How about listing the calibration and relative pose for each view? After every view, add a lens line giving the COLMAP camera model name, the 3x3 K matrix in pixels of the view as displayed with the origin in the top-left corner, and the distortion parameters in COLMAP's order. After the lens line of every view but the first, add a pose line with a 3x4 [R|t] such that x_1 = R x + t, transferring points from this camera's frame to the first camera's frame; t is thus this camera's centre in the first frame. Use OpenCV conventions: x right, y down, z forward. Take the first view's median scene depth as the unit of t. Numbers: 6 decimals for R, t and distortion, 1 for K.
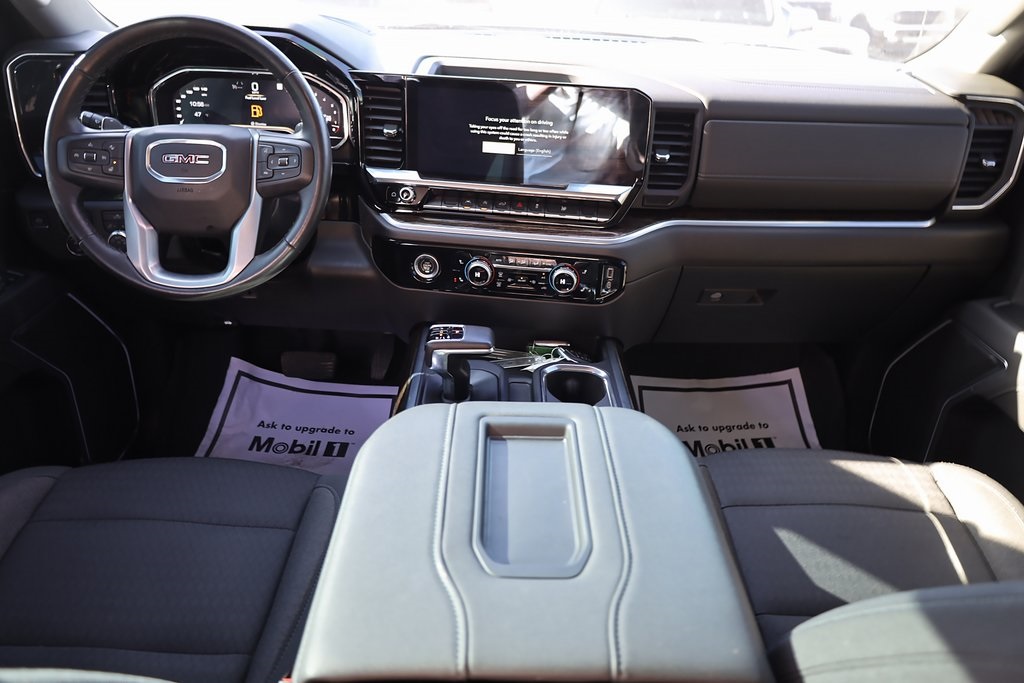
lens RADIAL K [[698.7, 0, 510.3], [0, 698.7, 346.3], [0, 0, 1]] dist [-0.008876, -0.004625]
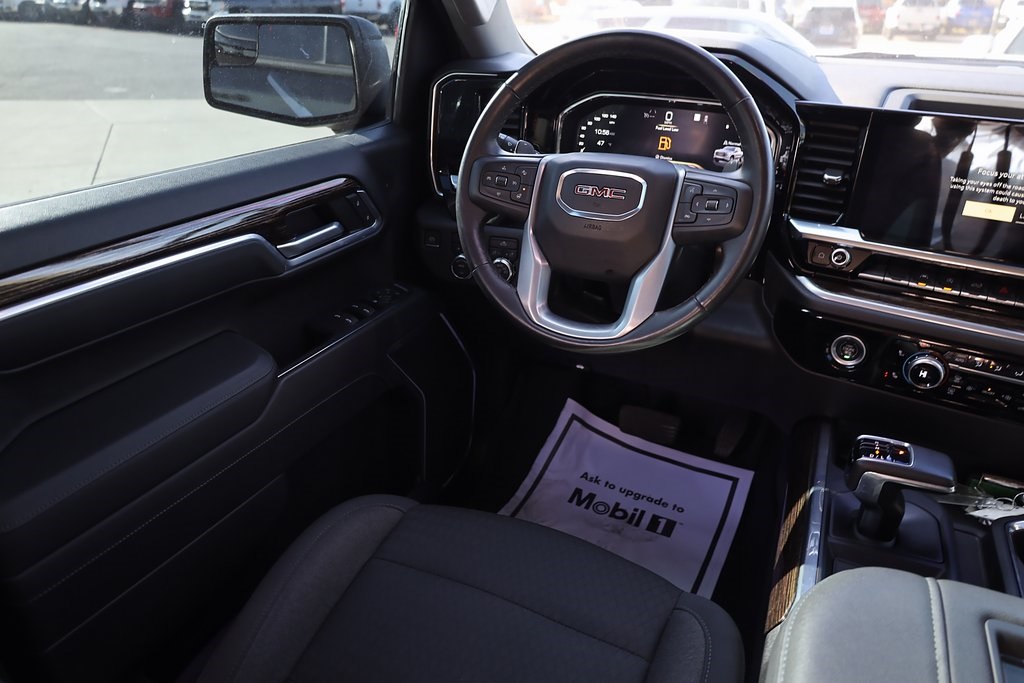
lens RADIAL K [[698.7, 0, 510.3], [0, 698.7, 346.3], [0, 0, 1]] dist [-0.008876, -0.004625]
pose [[0.903496, 0.167940, -0.394323, -0.156952], [-0.187578, 0.982183, -0.011482, -0.039630], [0.385369, 0.084340, 0.918900, 0.139675]]
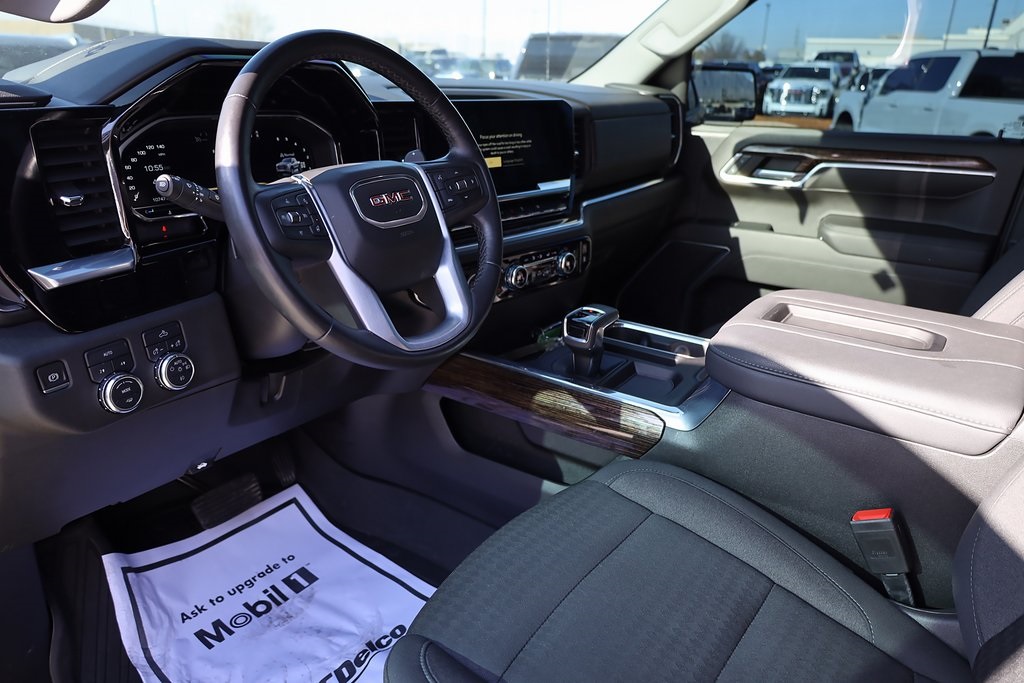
lens RADIAL K [[698.7, 0, 510.3], [0, 698.7, 346.3], [0, 0, 1]] dist [-0.008876, -0.004625]
pose [[0.564850, -0.322633, 0.759508, -0.883539], [0.392727, 0.914585, 0.096436, -0.112245], [-0.725748, 0.243807, 0.643310, 0.338065]]
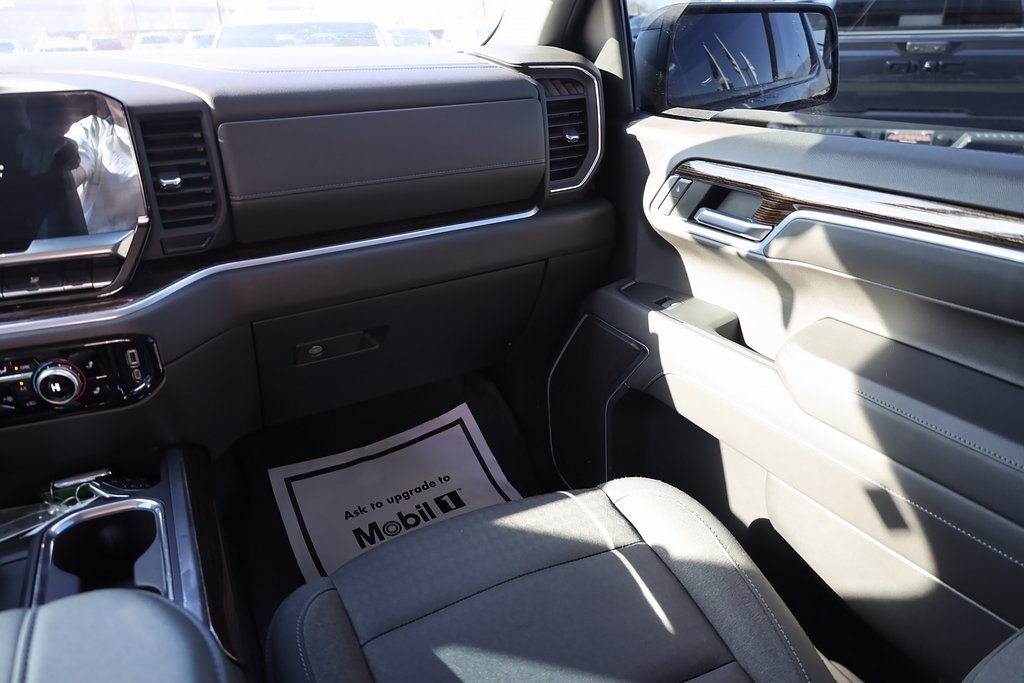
lens RADIAL K [[698.7, 0, 510.3], [0, 698.7, 346.3], [0, 0, 1]] dist [-0.008876, -0.004625]
pose [[0.892230, -0.233593, 0.386471, 0.209349], [0.263494, 0.964325, -0.025455, -0.000734], [-0.366738, 0.124545, 0.921950, 0.234408]]
